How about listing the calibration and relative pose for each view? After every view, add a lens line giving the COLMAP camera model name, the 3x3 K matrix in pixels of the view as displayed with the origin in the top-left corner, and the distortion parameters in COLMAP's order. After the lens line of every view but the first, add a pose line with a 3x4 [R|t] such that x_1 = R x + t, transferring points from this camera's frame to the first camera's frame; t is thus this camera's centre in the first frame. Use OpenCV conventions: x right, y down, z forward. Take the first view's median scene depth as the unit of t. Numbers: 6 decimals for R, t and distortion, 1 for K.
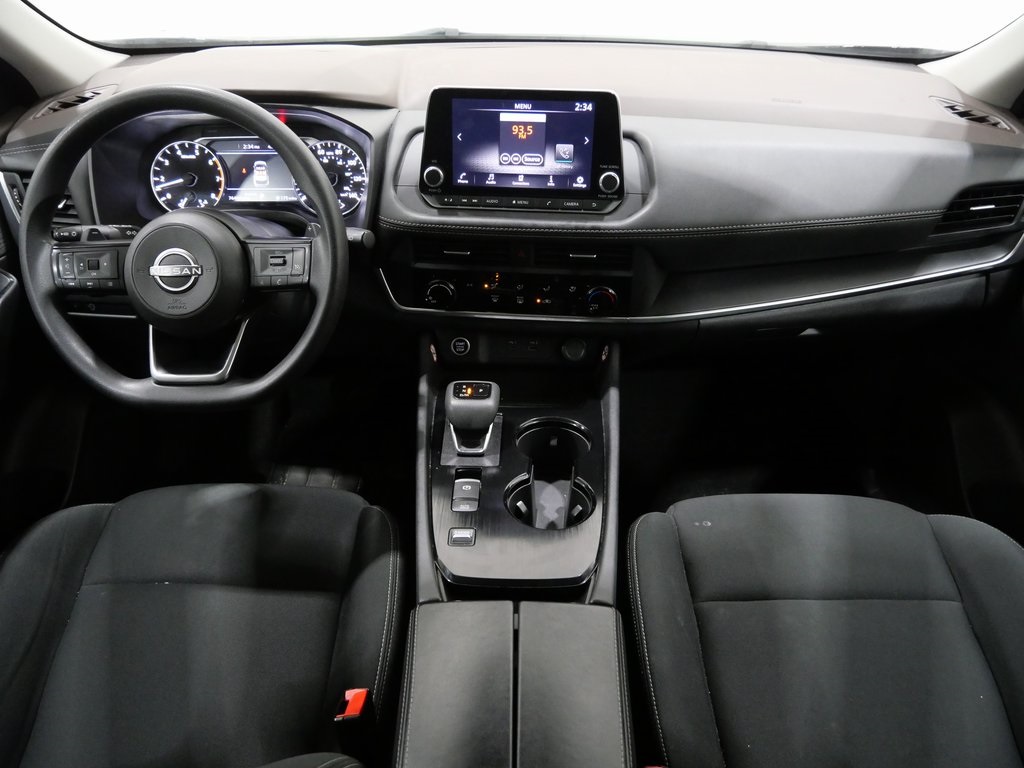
lens RADIAL K [[747.1, 0, 517.5], [0, 747.1, 384.6], [0, 0, 1]] dist [-0.034564, -0.004465]
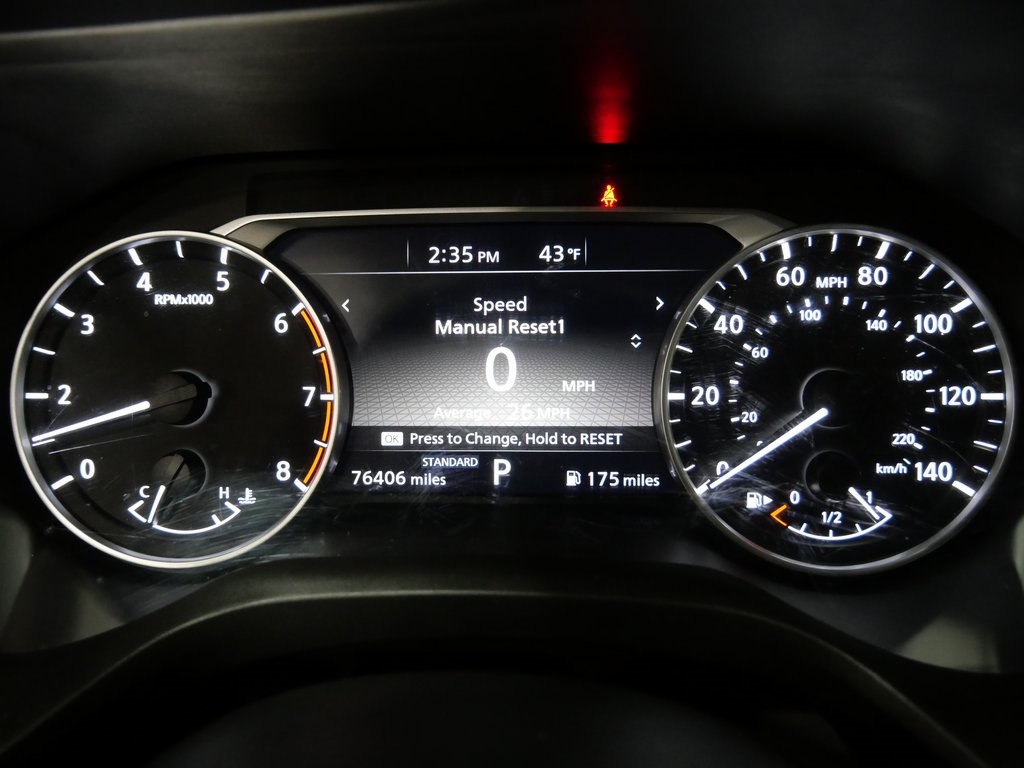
lens RADIAL K [[809.4, 0, 507.1], [0, 809.4, 384.4], [0, 0, 1]] dist [0.006013, -0.003835]
pose [[0.998671, -0.006082, -0.051181, -0.335449], [-0.003350, 0.983254, -0.182208, -0.238770], [0.051433, 0.182137, 0.981927, 0.769491]]
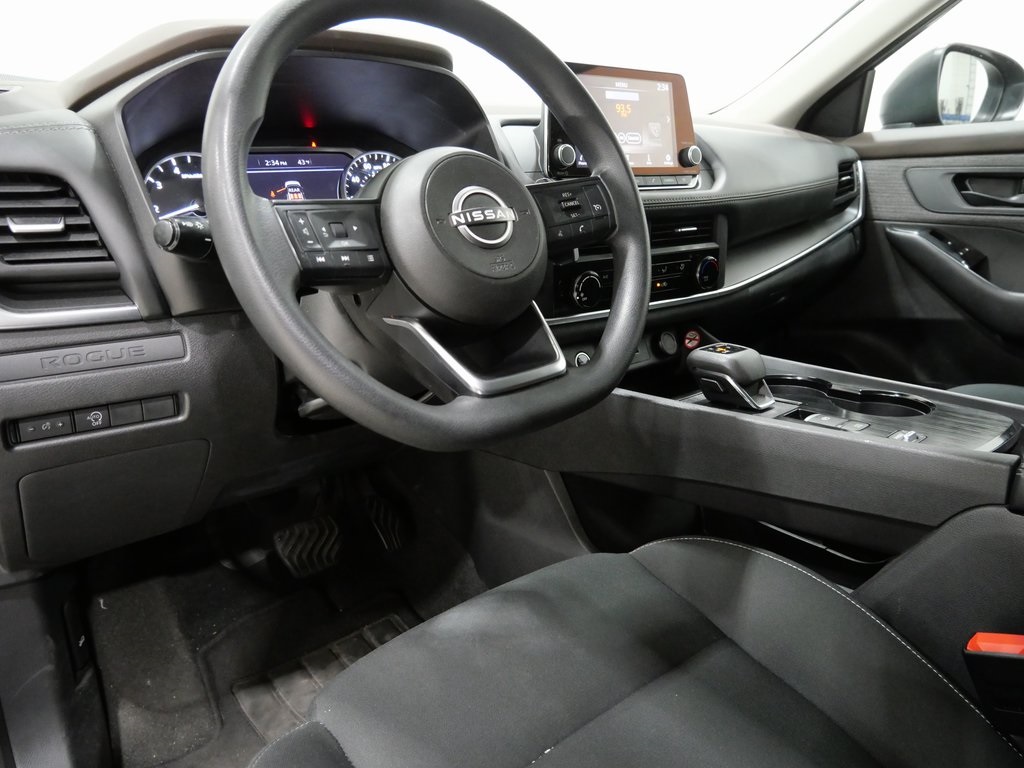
lens RADIAL K [[747.1, 0, 518.6], [0, 747.1, 379.8], [0, 0, 1]] dist [-0.034564, -0.004465]
pose [[0.747263, -0.199695, 0.633814, -0.686831], [0.378827, 0.911636, -0.159407, 0.076691], [-0.545974, 0.359225, 0.756881, 0.402252]]
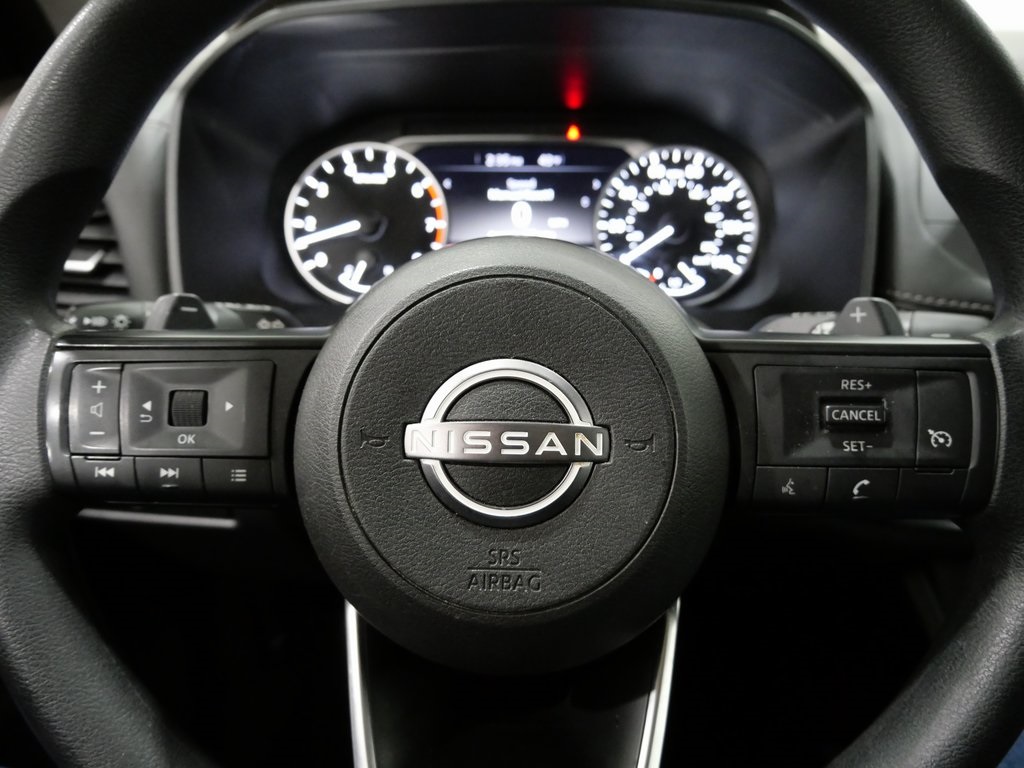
lens RADIAL K [[747.1, 0, 496.4], [0, 747.1, 359.5], [0, 0, 1]] dist [-0.034564, -0.004465]
pose [[0.999555, 0.010584, -0.027874, -0.351739], [-0.016167, 0.977901, -0.208445, -0.097275], [0.025052, 0.208803, 0.977637, 0.562409]]
